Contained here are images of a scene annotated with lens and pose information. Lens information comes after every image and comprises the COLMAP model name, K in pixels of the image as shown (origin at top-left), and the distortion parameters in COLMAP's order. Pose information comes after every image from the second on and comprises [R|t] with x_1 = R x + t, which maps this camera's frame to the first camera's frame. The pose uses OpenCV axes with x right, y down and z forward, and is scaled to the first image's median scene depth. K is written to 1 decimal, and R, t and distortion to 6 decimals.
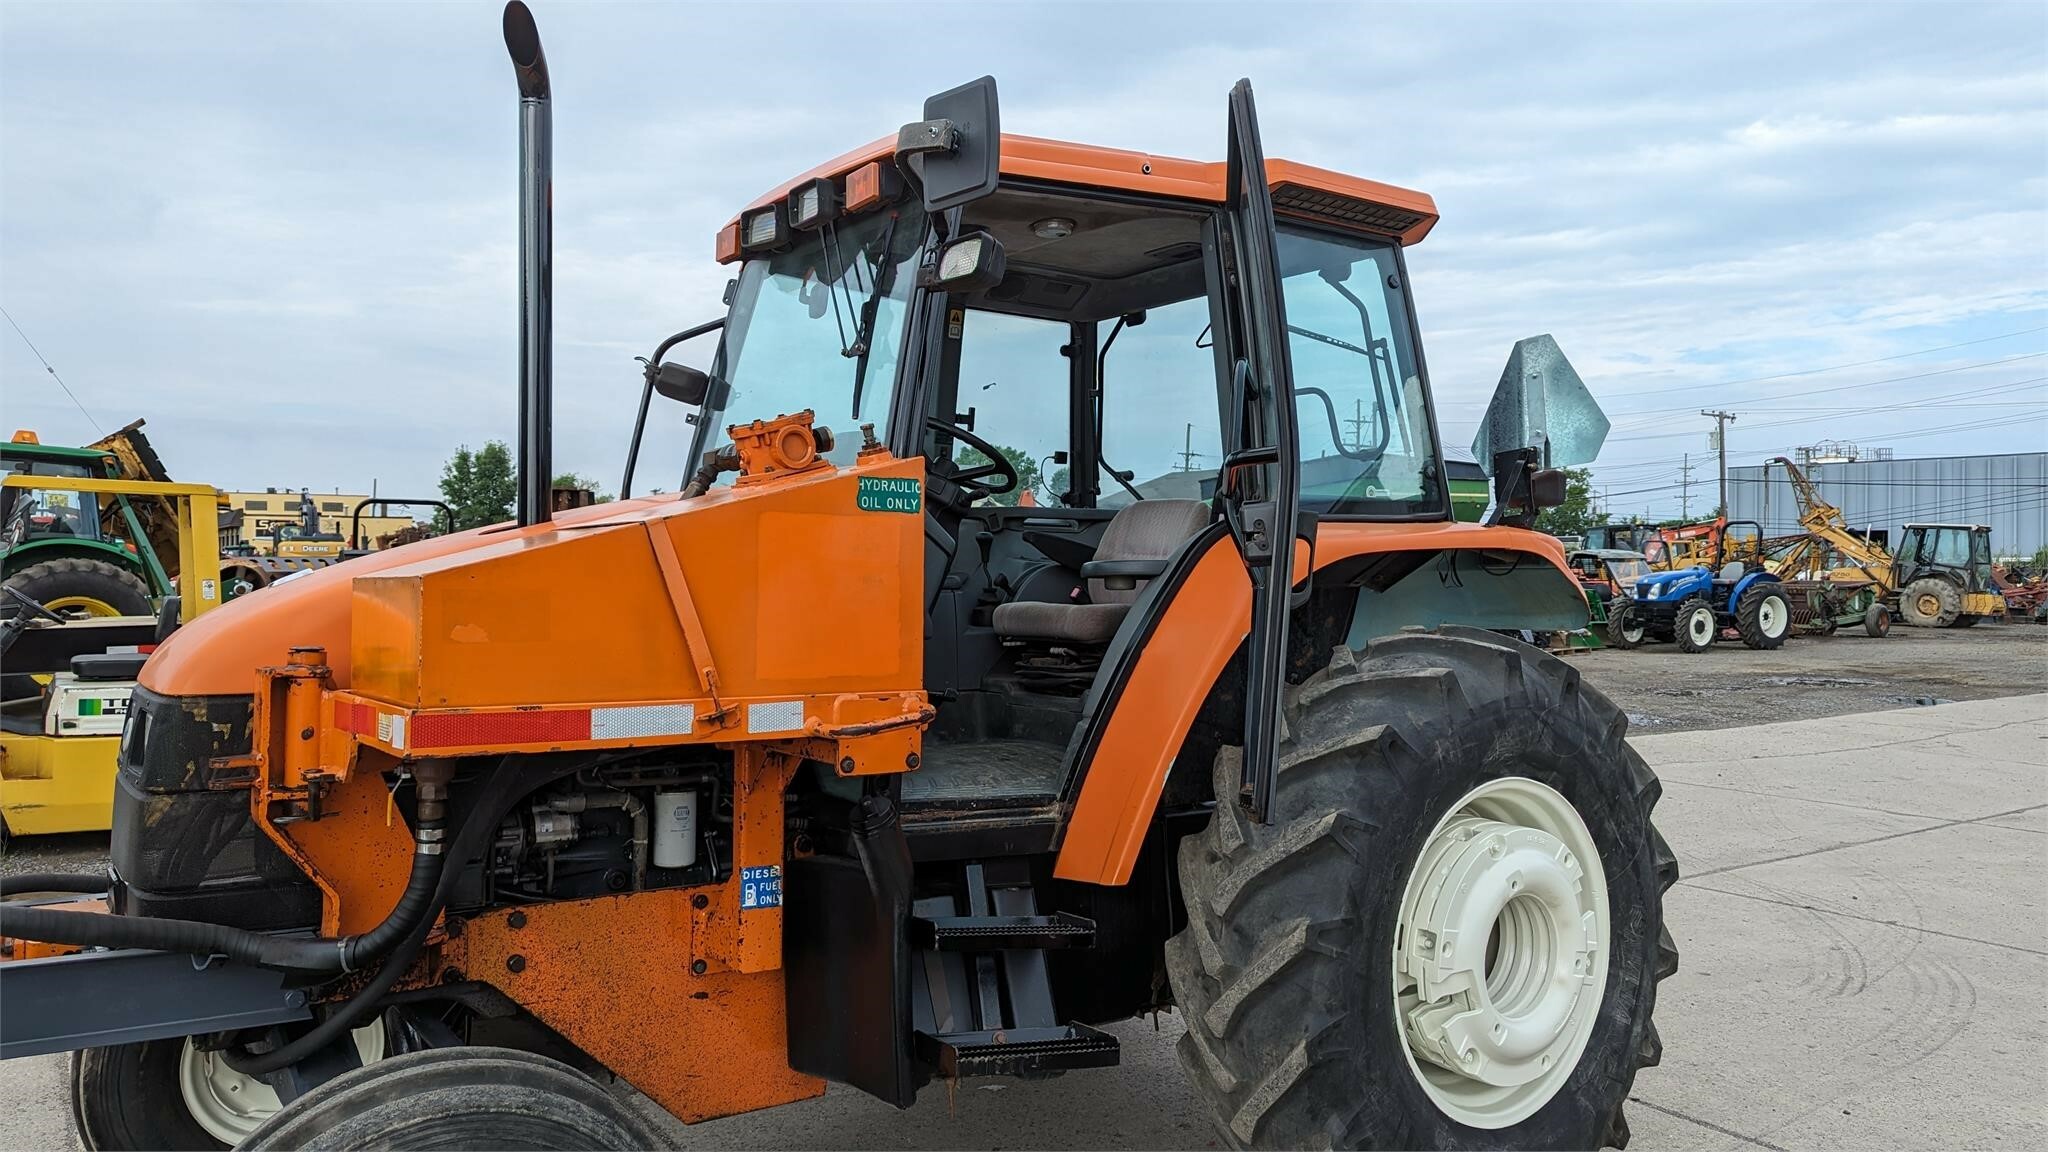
lens RADIAL K [[1497.8, 0, 1023.5], [0, 1497.8, 576.5], [0, 0, 1]] dist [0.008174, 0.000878]
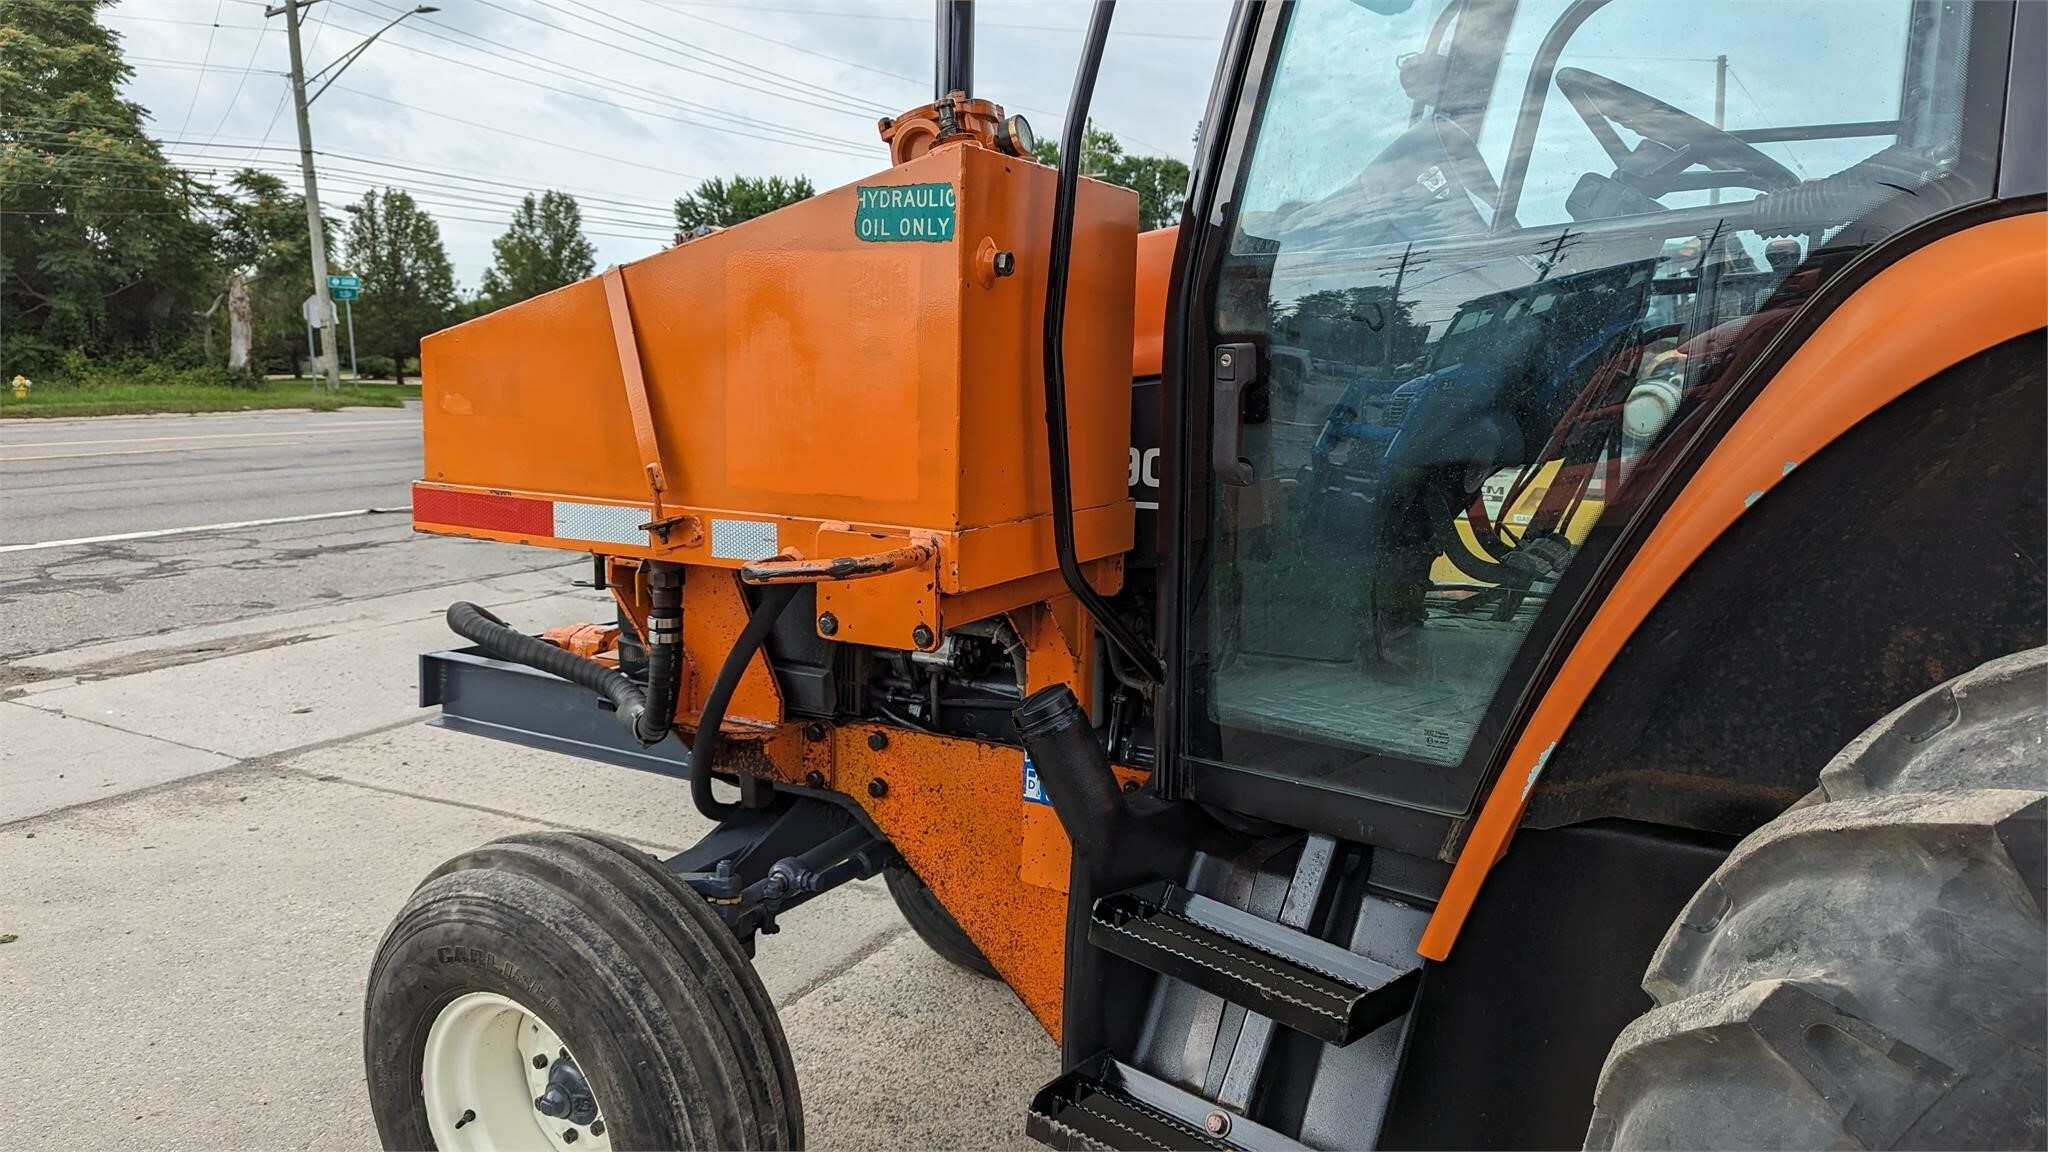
lens RADIAL K [[1497.8, 0, 1024.0], [0, 1497.8, 584.8], [0, 0, 1]] dist [0.008174, 0.000878]
pose [[0.475072, 0.146242, -0.867710, 0.495446], [-0.015394, 0.987323, 0.157973, -0.000994], [0.879812, -0.061691, 0.471301, 0.734427]]
